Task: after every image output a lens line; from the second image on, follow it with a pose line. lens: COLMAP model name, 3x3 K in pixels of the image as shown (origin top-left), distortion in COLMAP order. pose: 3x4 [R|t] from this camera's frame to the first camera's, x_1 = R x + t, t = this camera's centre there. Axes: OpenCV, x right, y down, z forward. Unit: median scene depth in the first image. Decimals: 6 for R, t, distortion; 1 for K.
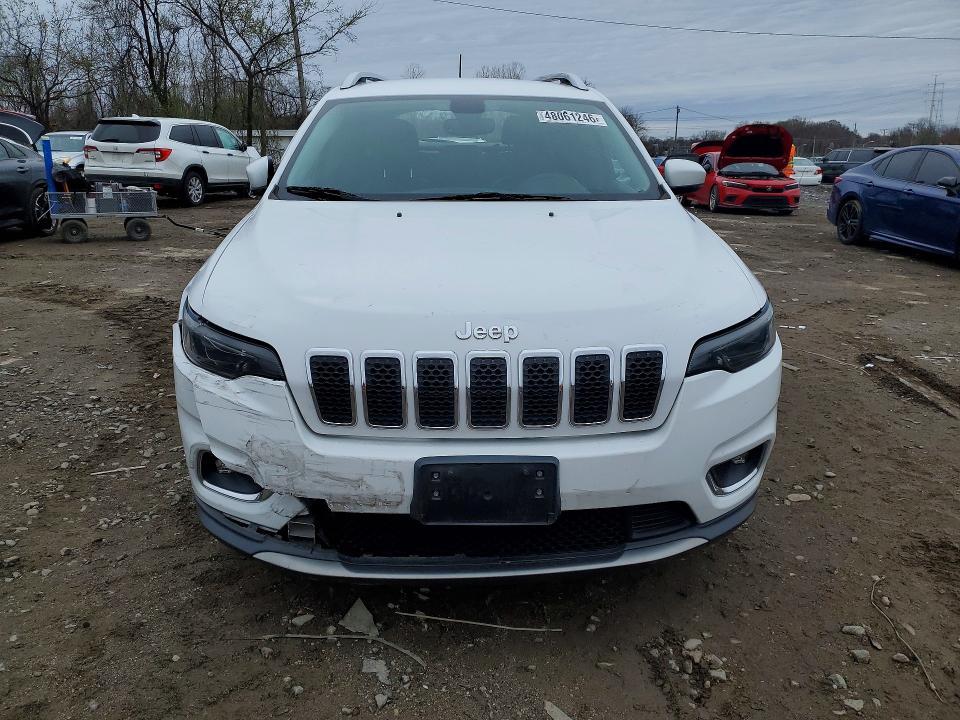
lens RADIAL K [[779.4, 0, 480.0], [0, 779.4, 360.0], [0, 0, 1]] dist [0.011974, 0.002888]
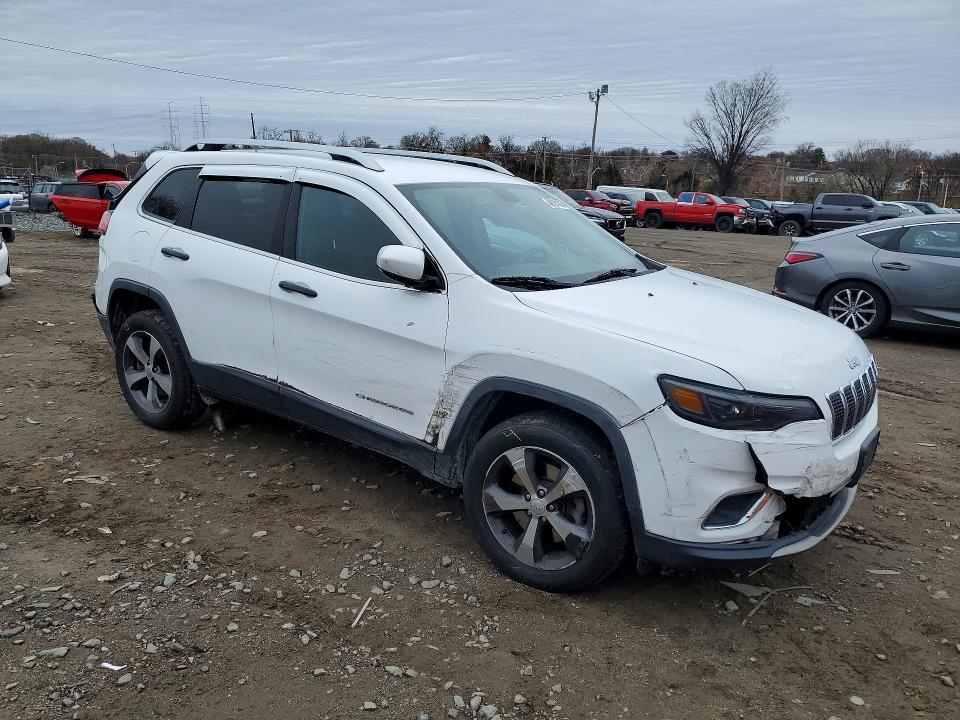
lens RADIAL K [[779.4, 0, 480.0], [0, 779.4, 360.0], [0, 0, 1]] dist [0.011974, 0.002888]
pose [[0.610818, -0.167786, 0.773789, -1.141398], [0.181287, 0.980964, 0.069604, -0.194365], [-0.770737, 0.097763, 0.629608, 0.359728]]
